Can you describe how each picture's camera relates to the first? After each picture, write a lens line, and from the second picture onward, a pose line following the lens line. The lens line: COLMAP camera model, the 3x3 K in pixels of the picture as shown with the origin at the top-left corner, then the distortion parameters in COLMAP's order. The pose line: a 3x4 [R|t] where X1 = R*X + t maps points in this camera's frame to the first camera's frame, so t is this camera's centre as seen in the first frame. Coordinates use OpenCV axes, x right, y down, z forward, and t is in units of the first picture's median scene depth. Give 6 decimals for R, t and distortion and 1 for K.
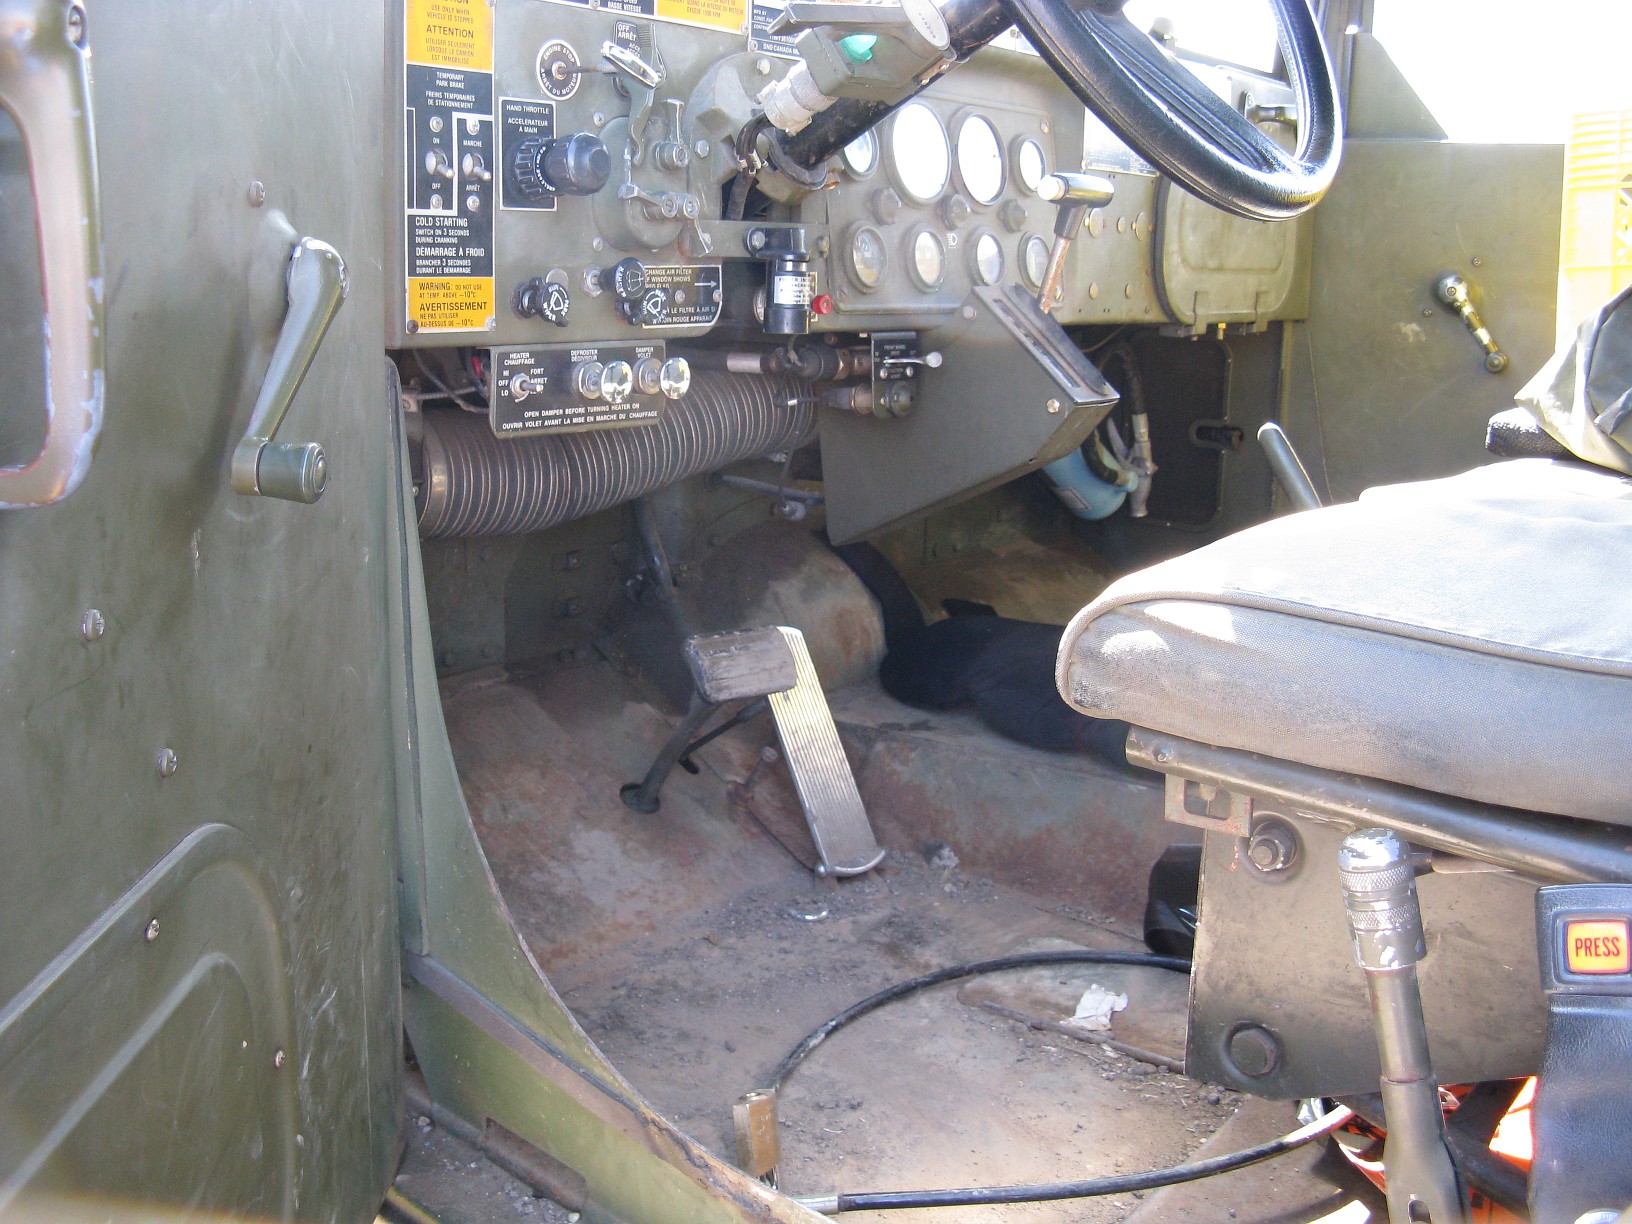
lens RADIAL K [[1666.8, 0, 817.3], [0, 1666.8, 614.9], [0, 0, 1]] dist [-0.153453, 0.000000]
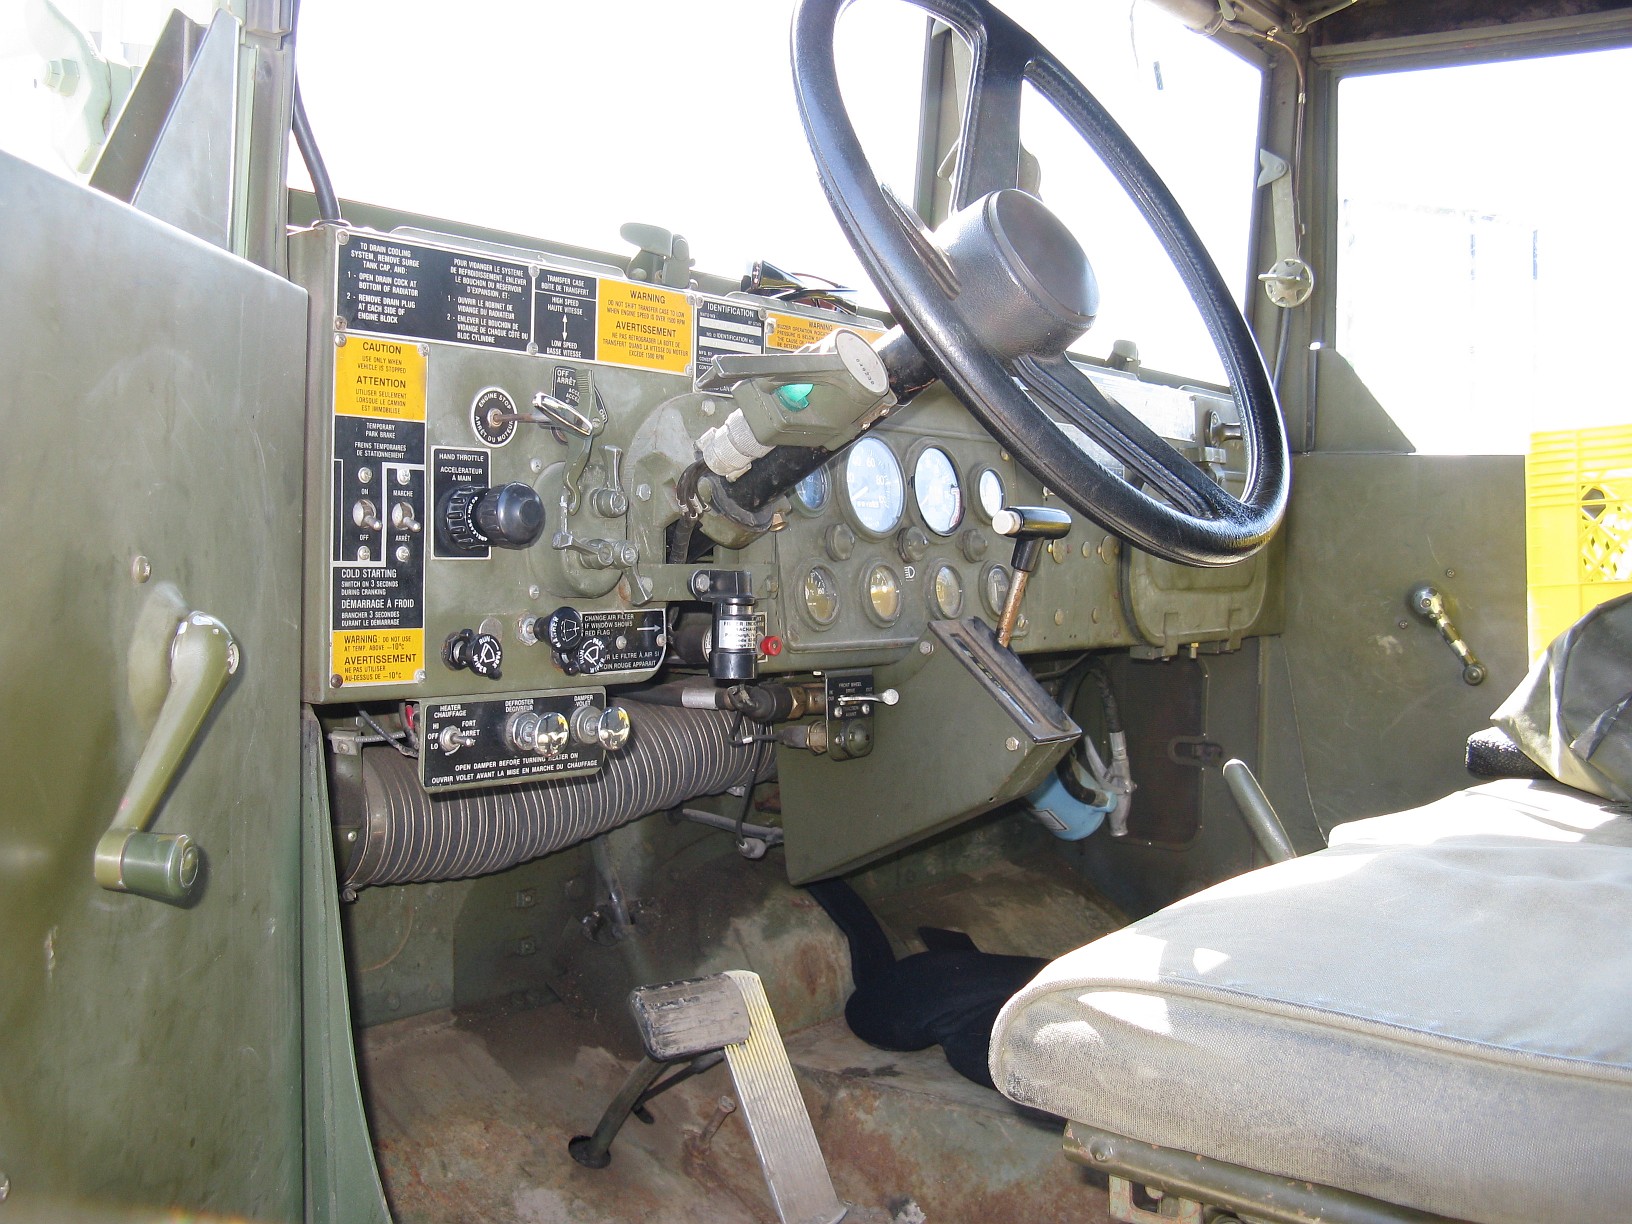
lens RADIAL K [[1666.8, 0, 816.1], [0, 1666.8, 621.2], [0, 0, 1]] dist [-0.153453, 0.000000]
pose [[0.999973, -0.007367, -0.000346, 0.027701], [0.007196, 0.984923, -0.172844, -0.028549], [0.001614, 0.172837, 0.984949, 0.025096]]
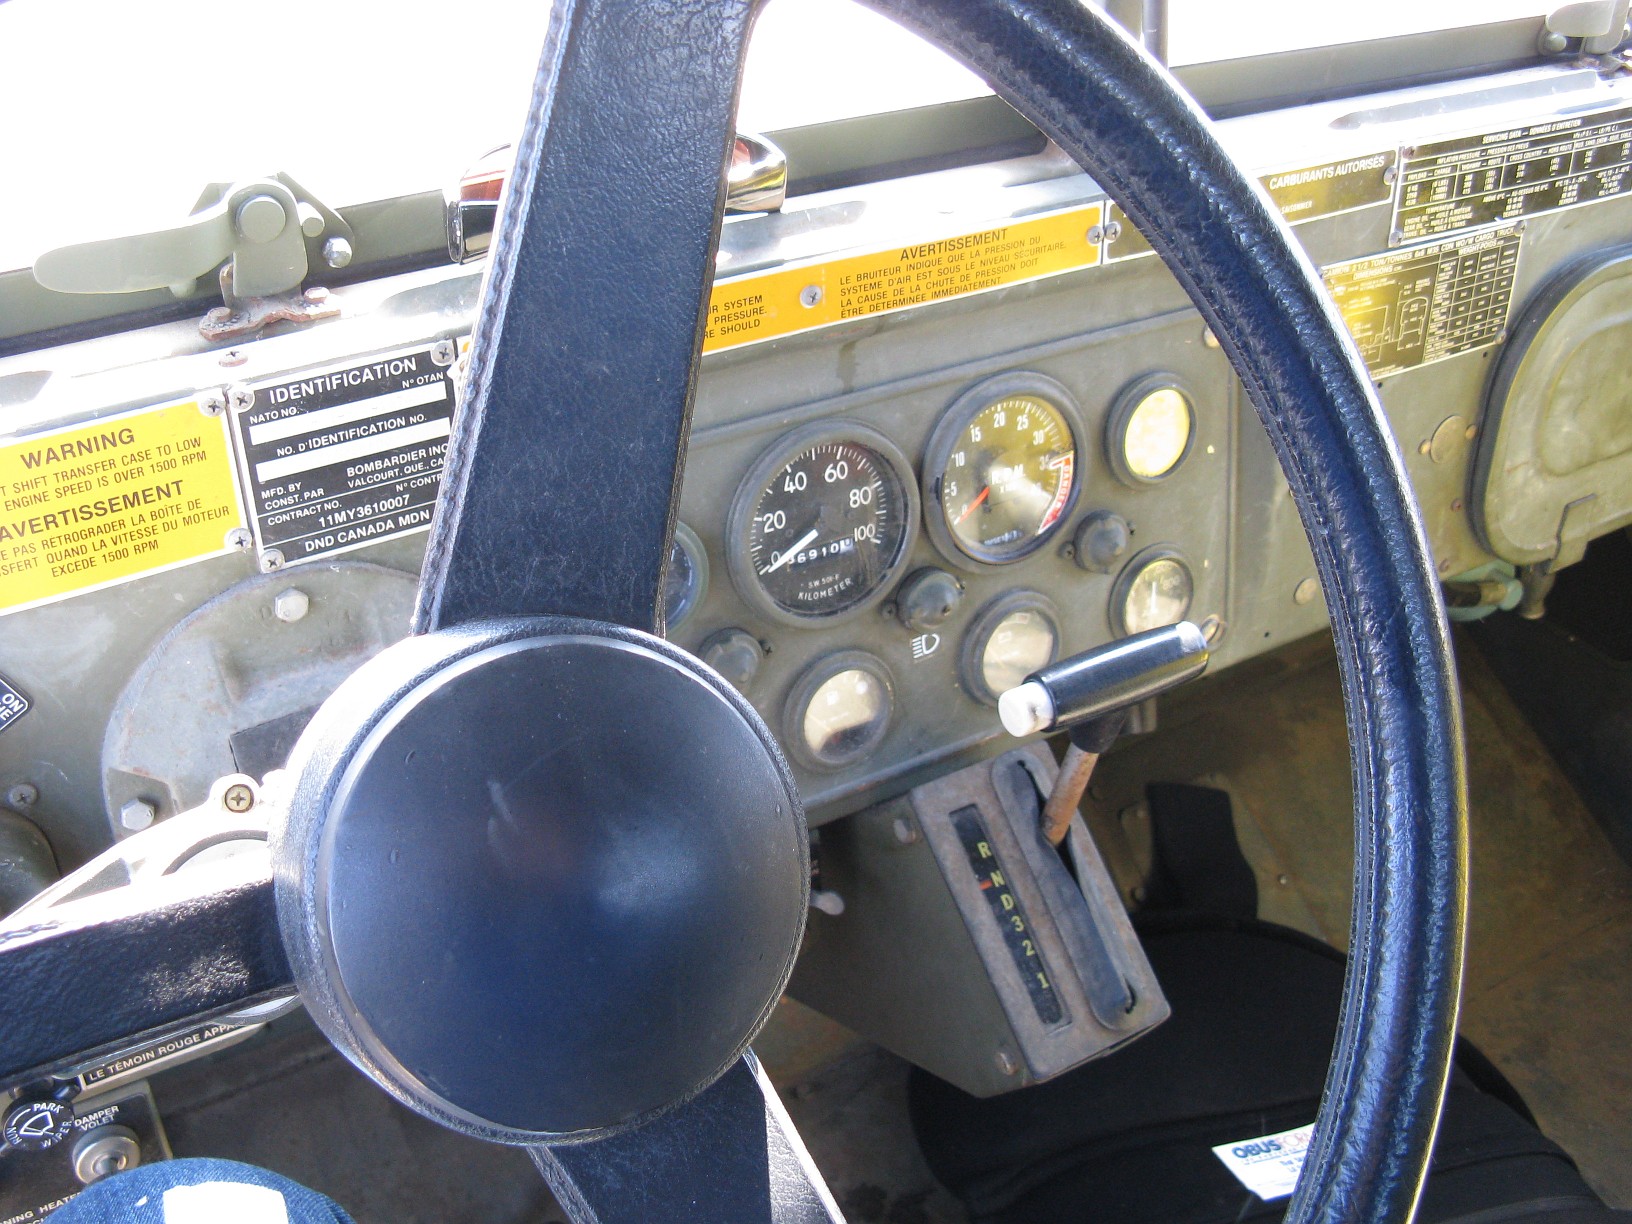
lens RADIAL K [[1666.8, 0, 819.3], [0, 1666.8, 620.6], [0, 0, 1]] dist [-0.153453, 0.000000]
pose [[0.930659, 0.166324, -0.325899, 0.237098], [-0.051336, 0.941254, 0.333775, -0.437084], [0.362269, -0.293900, 0.884525, 0.544454]]
